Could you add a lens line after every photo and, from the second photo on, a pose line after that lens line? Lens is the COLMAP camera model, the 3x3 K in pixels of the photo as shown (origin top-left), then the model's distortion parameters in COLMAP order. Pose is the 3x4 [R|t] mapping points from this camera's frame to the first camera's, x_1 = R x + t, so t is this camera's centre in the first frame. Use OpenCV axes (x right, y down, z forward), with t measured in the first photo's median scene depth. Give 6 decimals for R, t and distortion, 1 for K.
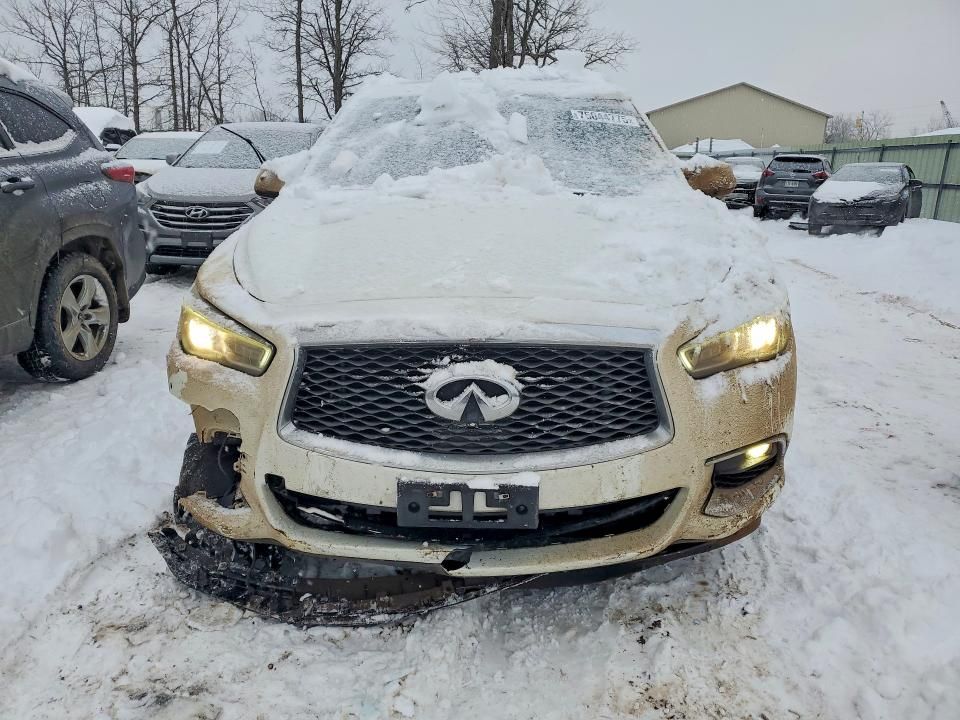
lens RADIAL K [[729.3, 0, 480.0], [0, 729.3, 360.0], [0, 0, 1]] dist [0.040941, 0.007032]
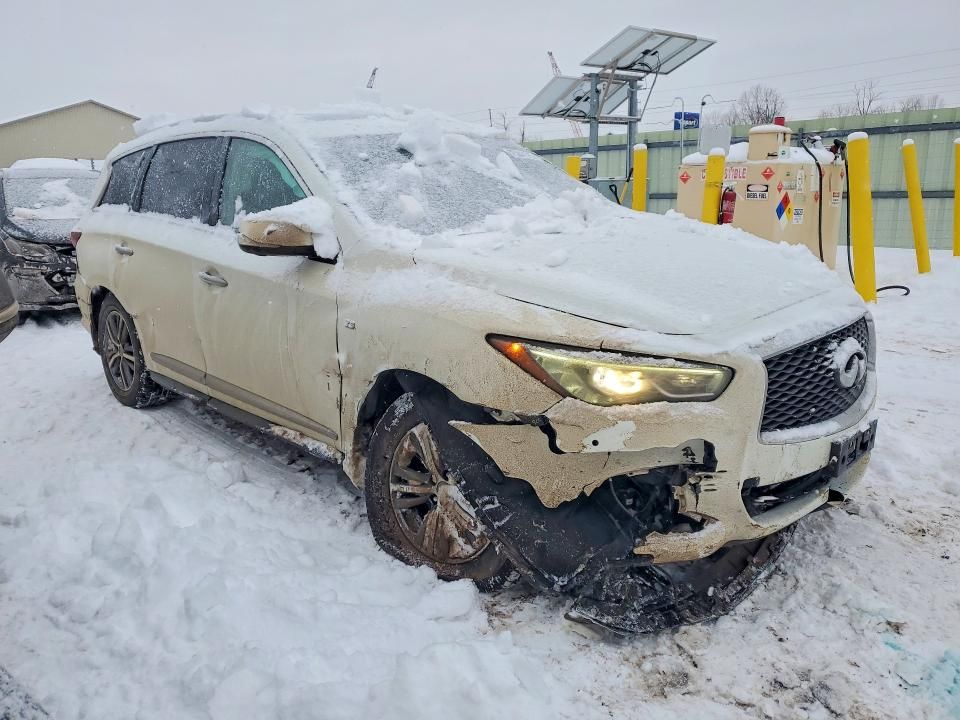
lens RADIAL K [[729.3, 0, 480.0], [0, 729.3, 360.0], [0, 0, 1]] dist [0.040941, 0.007032]
pose [[0.684228, -0.210129, 0.698339, -1.278418], [0.227088, 0.971371, 0.069785, -0.190230], [-0.693010, 0.110836, 0.712357, 0.439729]]
